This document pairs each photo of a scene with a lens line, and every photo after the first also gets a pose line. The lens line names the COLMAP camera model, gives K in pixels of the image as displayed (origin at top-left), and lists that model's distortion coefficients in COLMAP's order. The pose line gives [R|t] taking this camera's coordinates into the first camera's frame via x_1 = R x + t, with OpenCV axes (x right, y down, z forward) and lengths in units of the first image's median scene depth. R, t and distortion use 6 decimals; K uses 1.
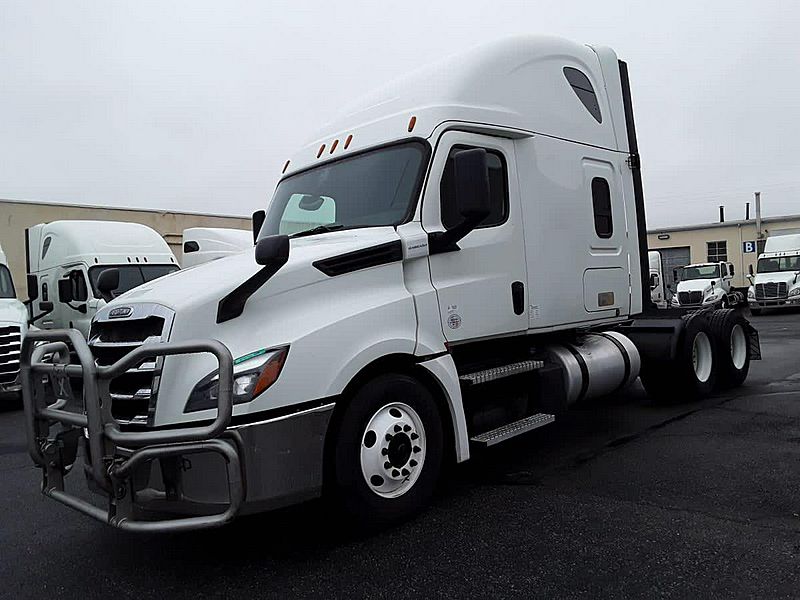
lens RADIAL K [[659.1, 0, 400.0], [0, 659.1, 300.0], [0, 0, 1]] dist [0.009330, 0.001275]
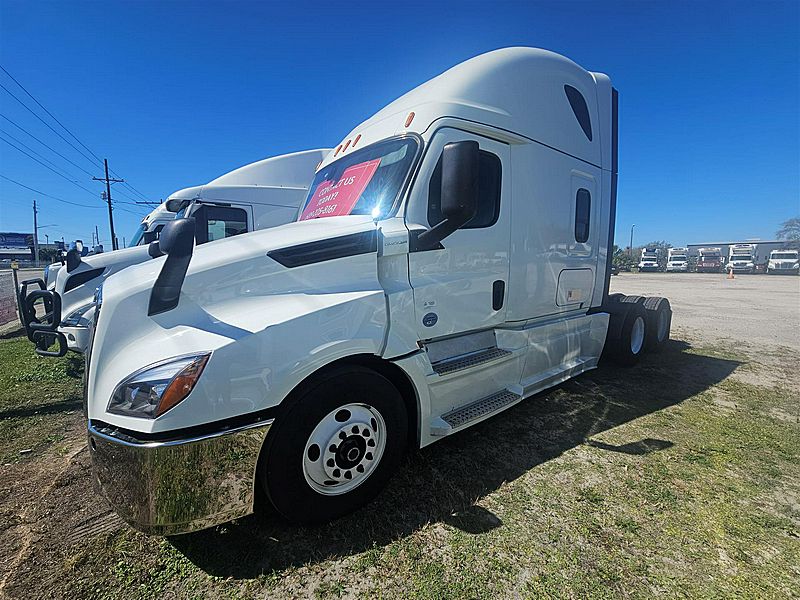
lens RADIAL K [[334.1, 0, 400.0], [0, 334.1, 300.0], [0, 0, 1]] dist [-0.000480, -0.000082]
pose [[0.988633, 0.093266, -0.117927, 0.094007], [-0.078478, 0.989128, 0.124363, -0.057183], [0.128244, -0.113695, 0.985204, 0.479201]]
